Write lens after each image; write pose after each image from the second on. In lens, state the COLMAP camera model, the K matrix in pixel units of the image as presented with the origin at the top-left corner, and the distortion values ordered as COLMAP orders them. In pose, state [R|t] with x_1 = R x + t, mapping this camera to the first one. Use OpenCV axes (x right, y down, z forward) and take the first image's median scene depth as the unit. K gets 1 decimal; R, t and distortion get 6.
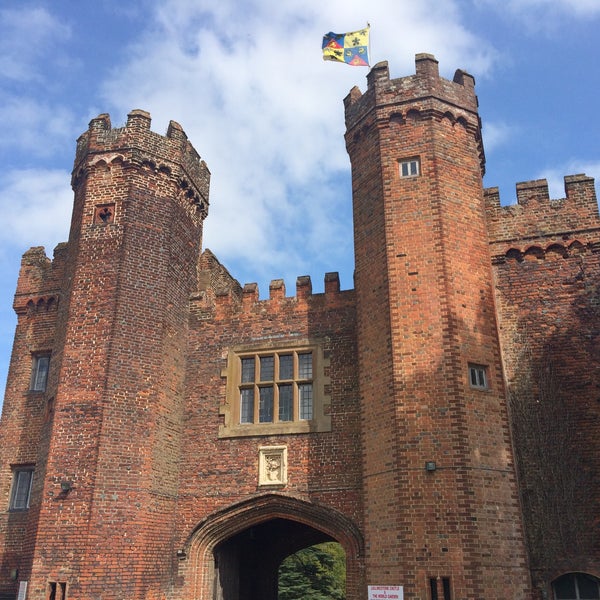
lens RADIAL K [[714.1, 0, 300.0], [0, 714.1, 300.0], [0, 0, 1]] dist [0.068653, -0.019066]
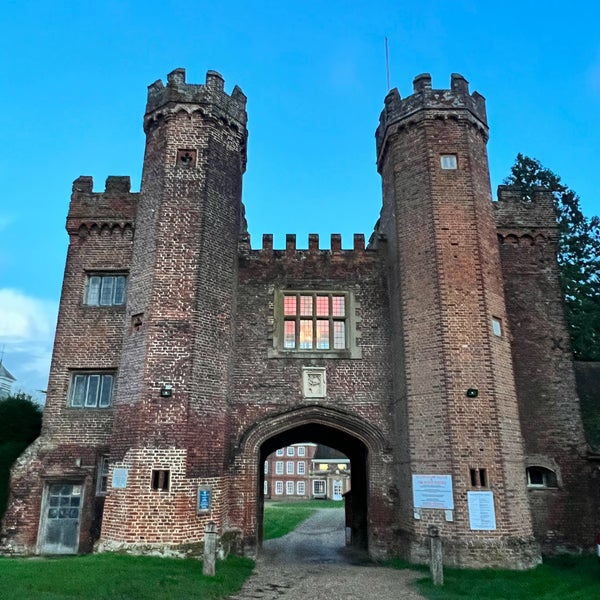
lens RADIAL K [[565.3, 0, 300.0], [0, 565.3, 300.0], [0, 0, 1]] dist [0.000437, -0.003518]
pose [[0.954022, 0.092345, 0.285157, -0.355443], [-0.115213, 0.991248, 0.064452, 0.027033], [-0.276709, -0.094342, 0.956311, 0.074748]]
